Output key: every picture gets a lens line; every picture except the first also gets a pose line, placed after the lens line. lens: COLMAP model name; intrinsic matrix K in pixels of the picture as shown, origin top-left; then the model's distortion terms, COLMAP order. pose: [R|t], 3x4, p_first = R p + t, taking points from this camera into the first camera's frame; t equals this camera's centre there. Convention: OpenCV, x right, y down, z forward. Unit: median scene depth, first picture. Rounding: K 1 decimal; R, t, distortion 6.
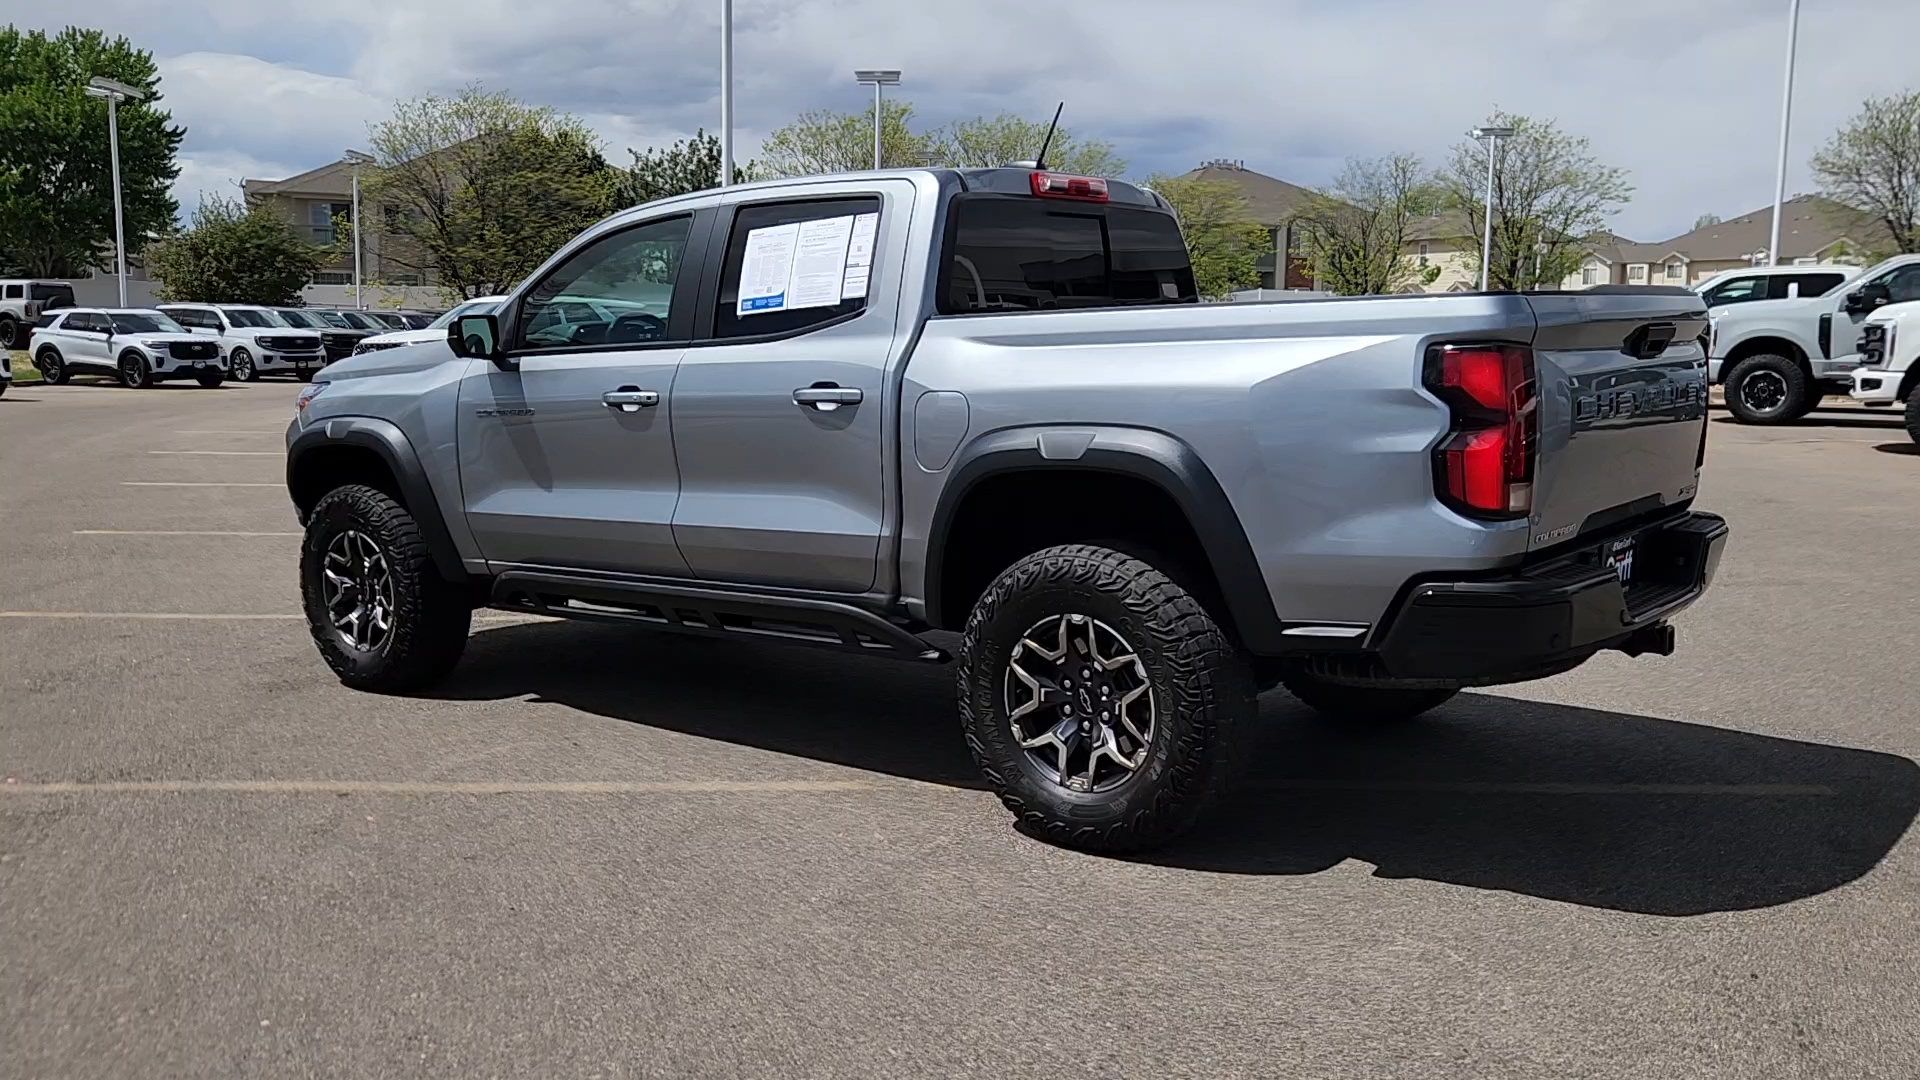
lens RADIAL K [[1628.8, 0, 952.3], [0, 1628.8, 550.0], [0, 0, 1]] dist [0.032219, -0.013270]
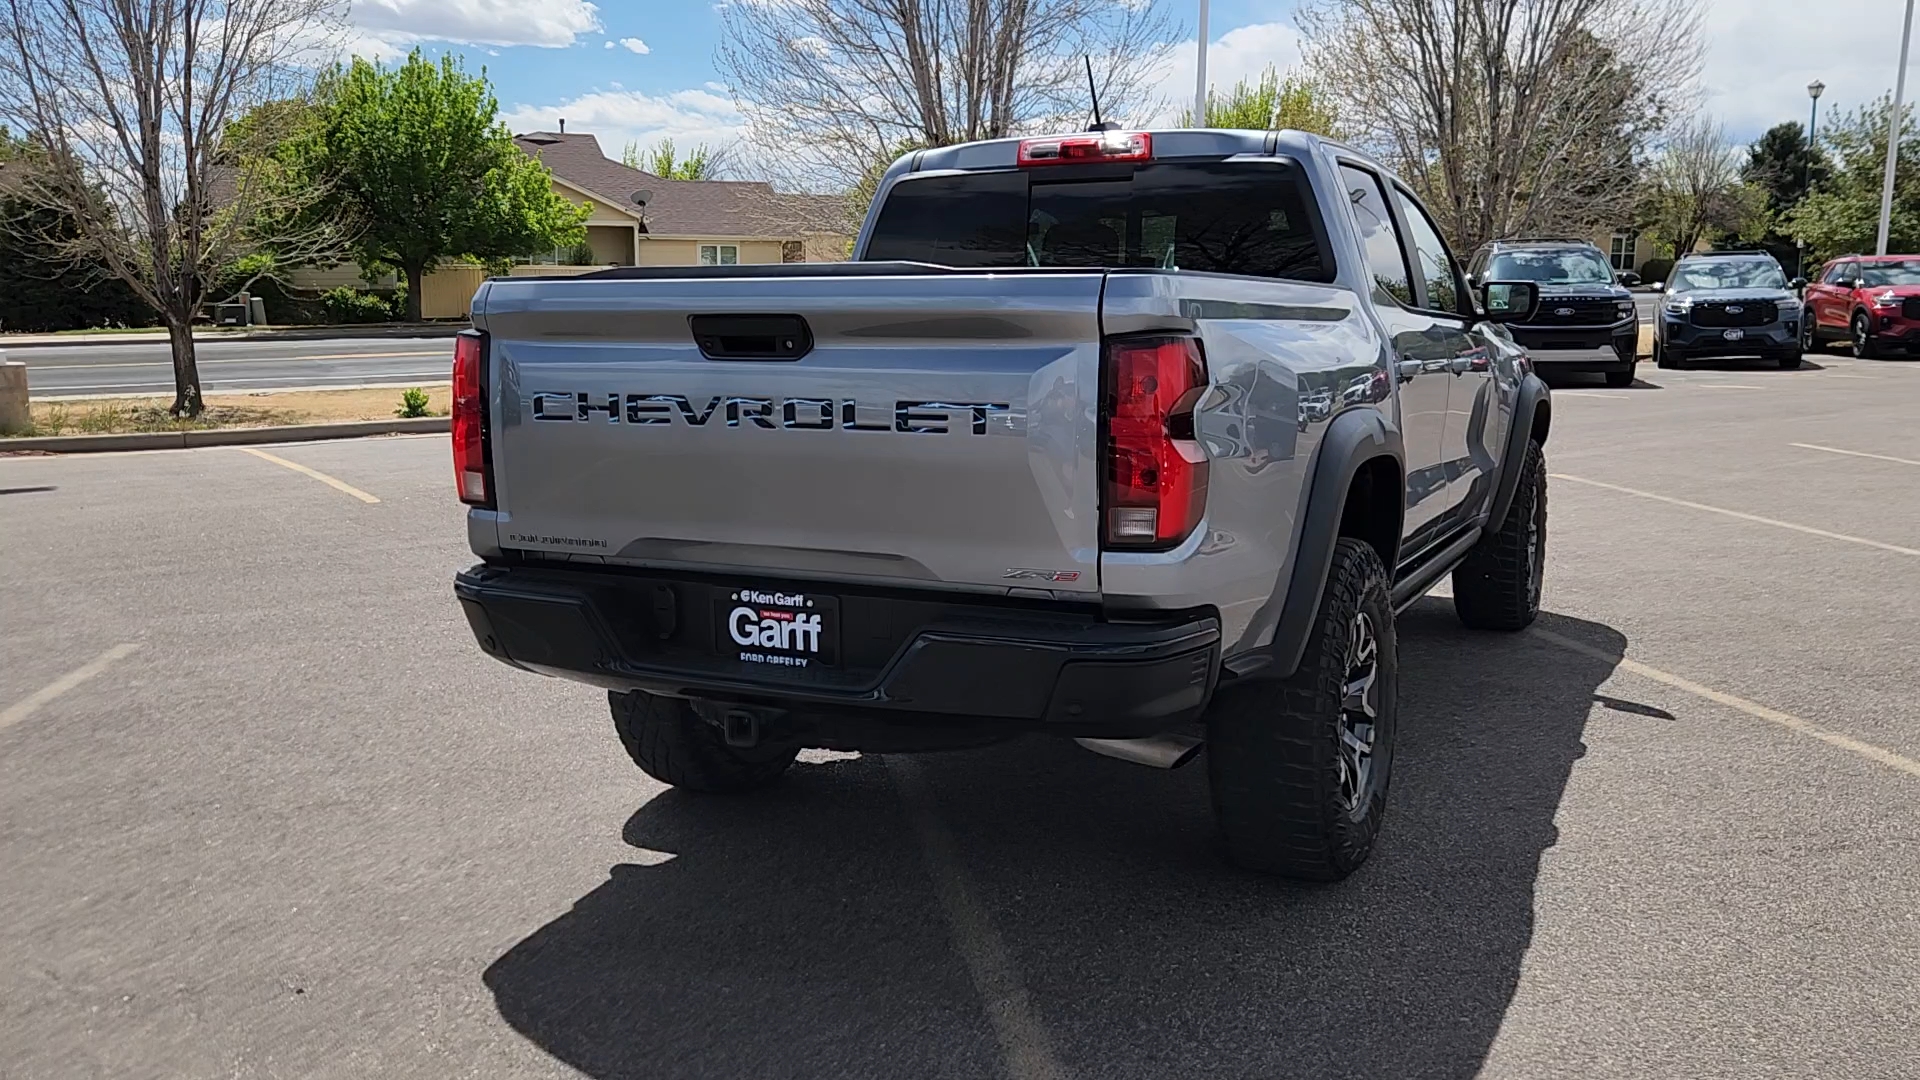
lens RADIAL K [[1628.8, 0, 947.2], [0, 1628.8, 547.8], [0, 0, 1]] dist [0.032219, -0.013270]
pose [[0.212592, 0.157741, -0.964325, 0.991593], [-0.130525, 0.982624, 0.131959, -0.118663], [0.968384, 0.097815, 0.229487, 0.763369]]
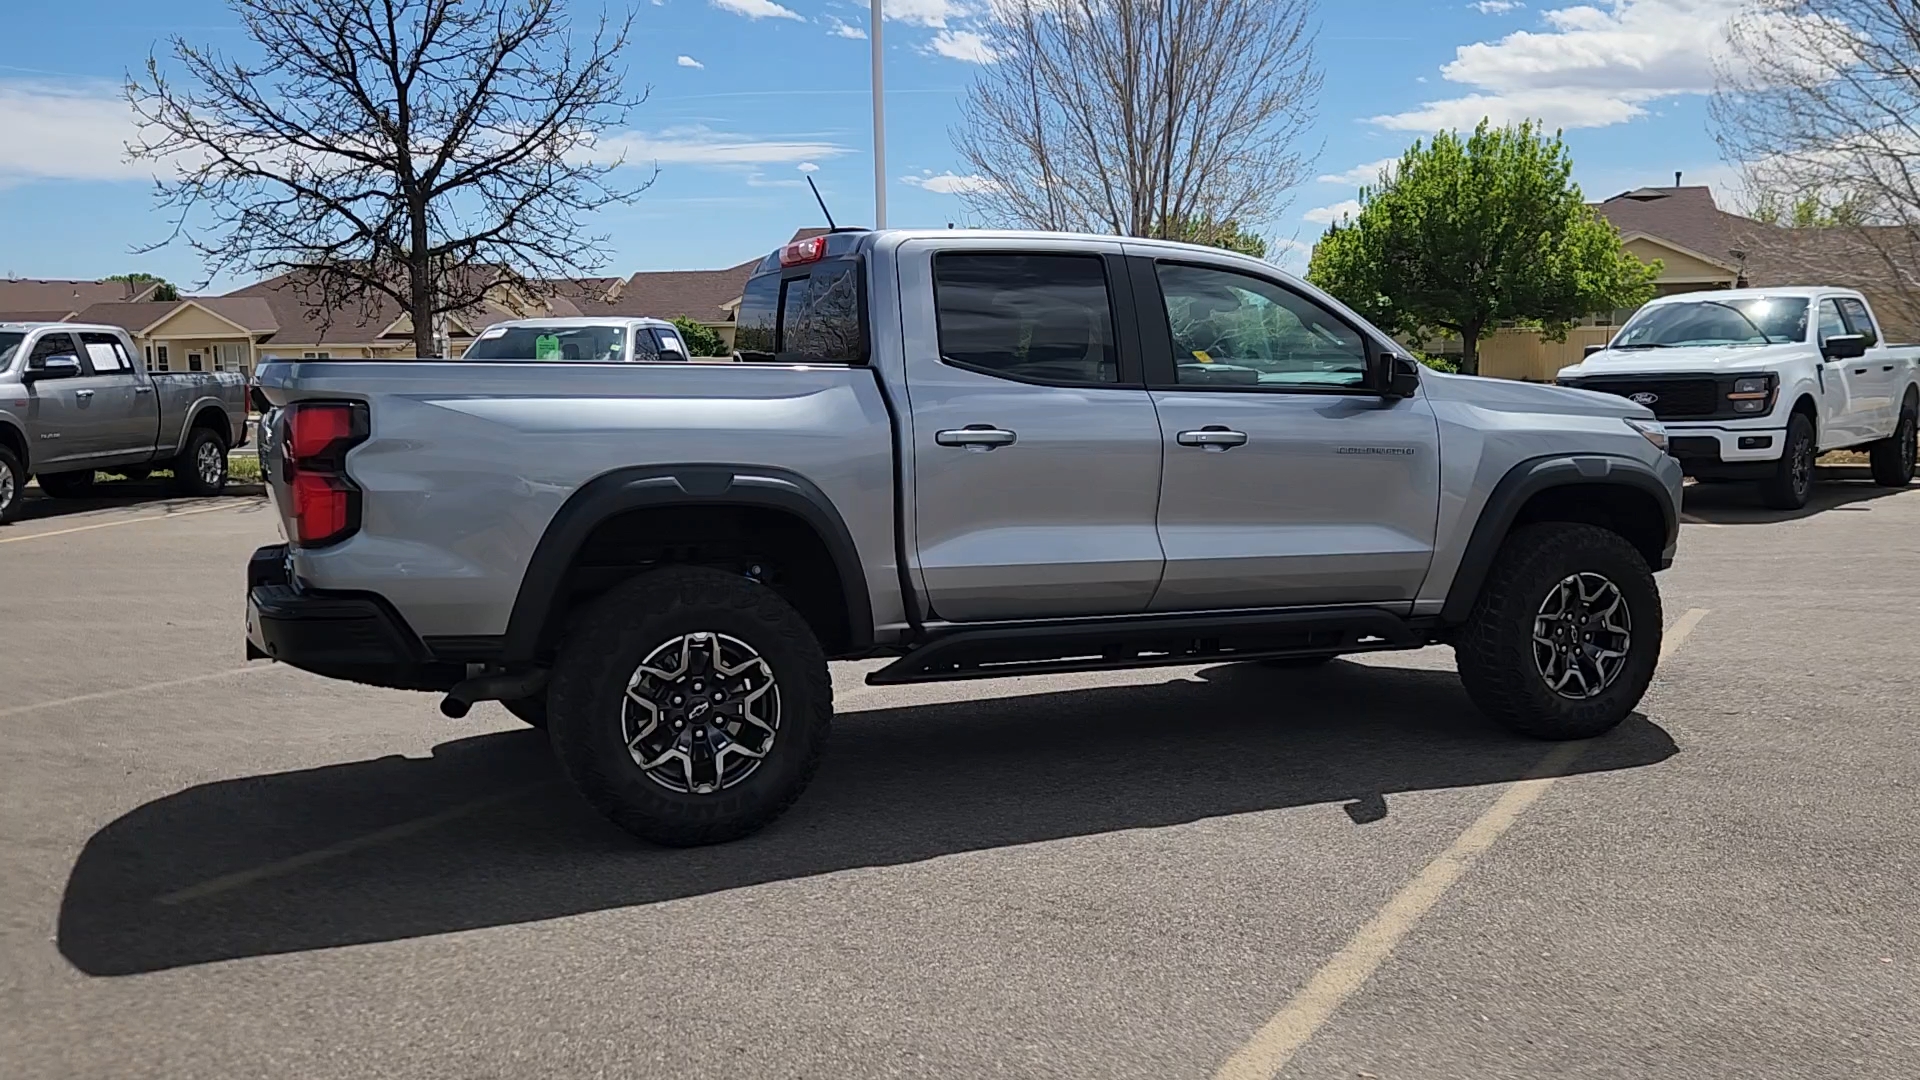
lens RADIAL K [[1628.8, 0, 944.1], [0, 1628.8, 537.2], [0, 0, 1]] dist [0.032219, -0.013270]
pose [[-0.470438, 0.106250, -0.876013, 1.046387], [-0.105989, 0.978735, 0.175628, -0.244953], [0.876045, 0.175469, -0.449173, 1.660952]]
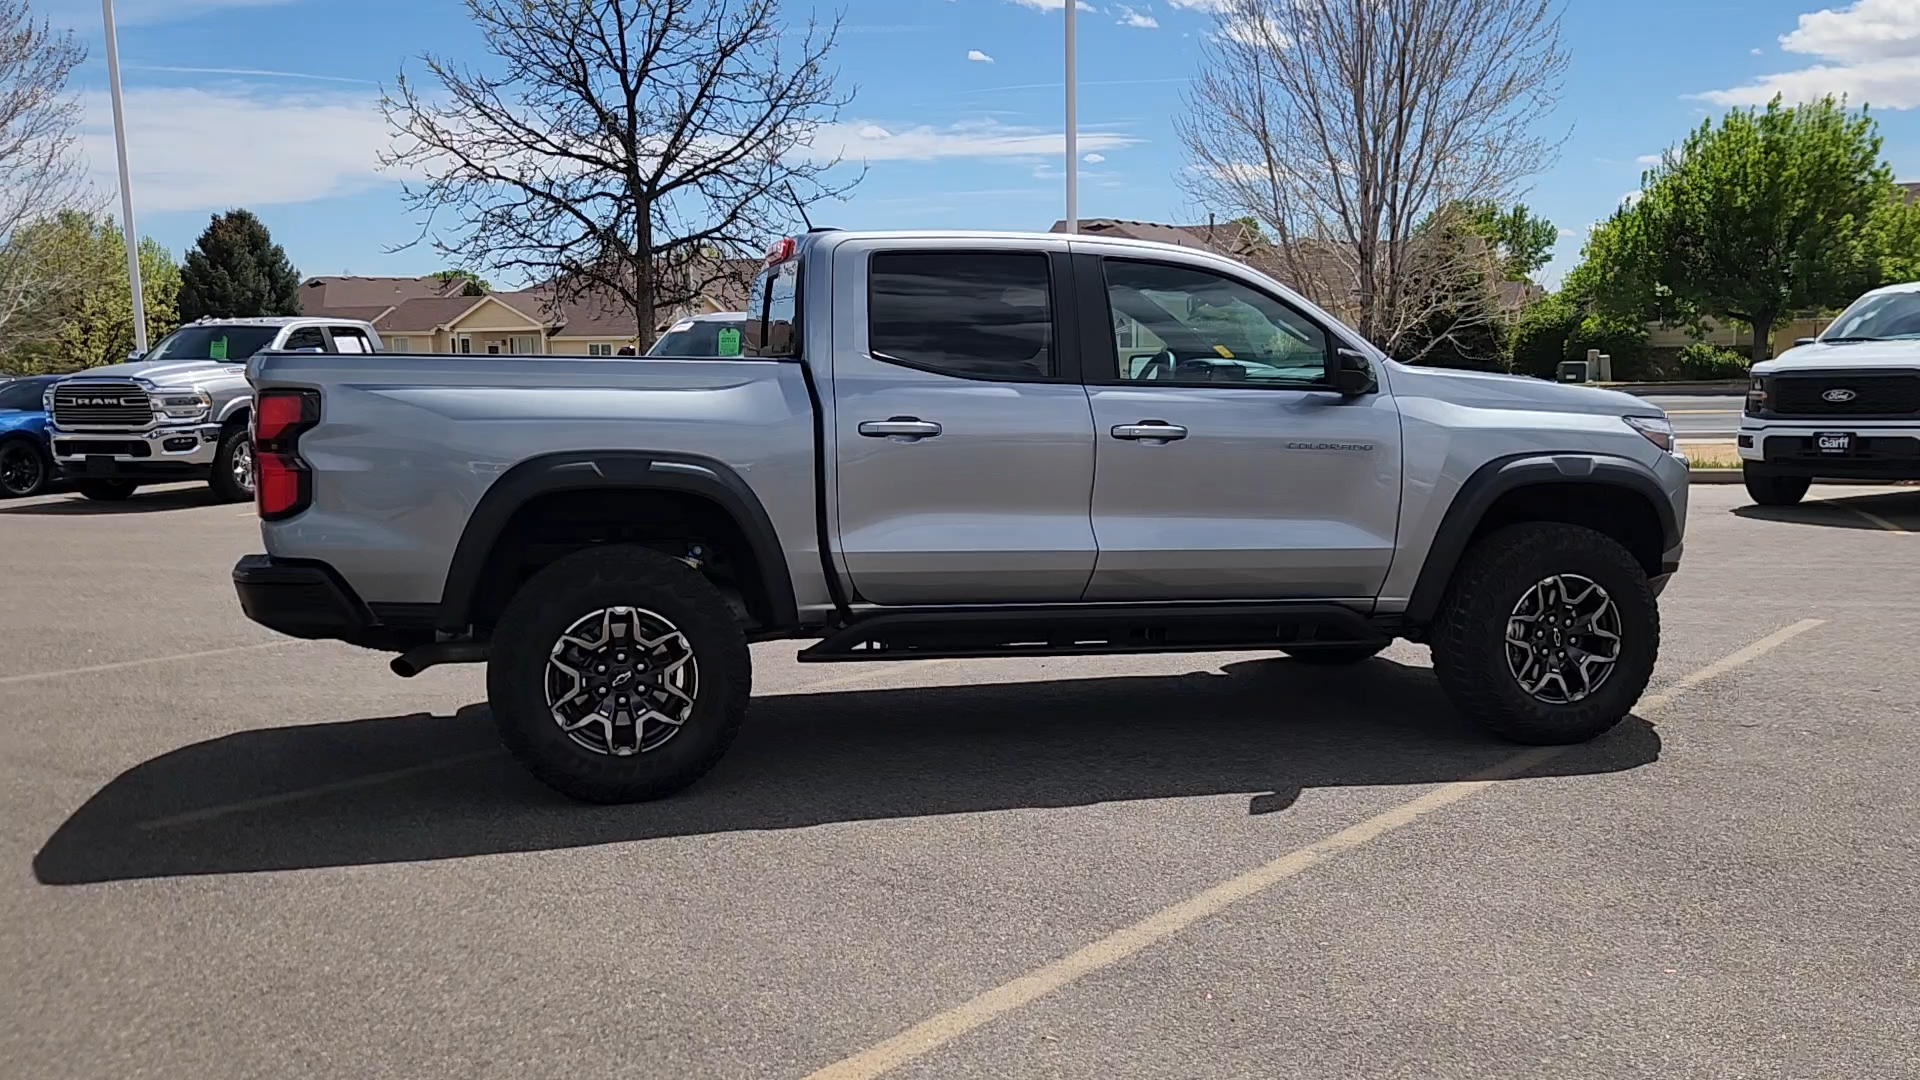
lens RADIAL K [[1628.8, 0, 946.4], [0, 1628.8, 536.4], [0, 0, 1]] dist [0.032219, -0.013270]
pose [[-0.612524, 0.098524, -0.784288, 0.964001], [-0.095287, 0.975763, 0.196996, -0.273330], [0.784688, 0.195397, -0.588290, 1.872731]]
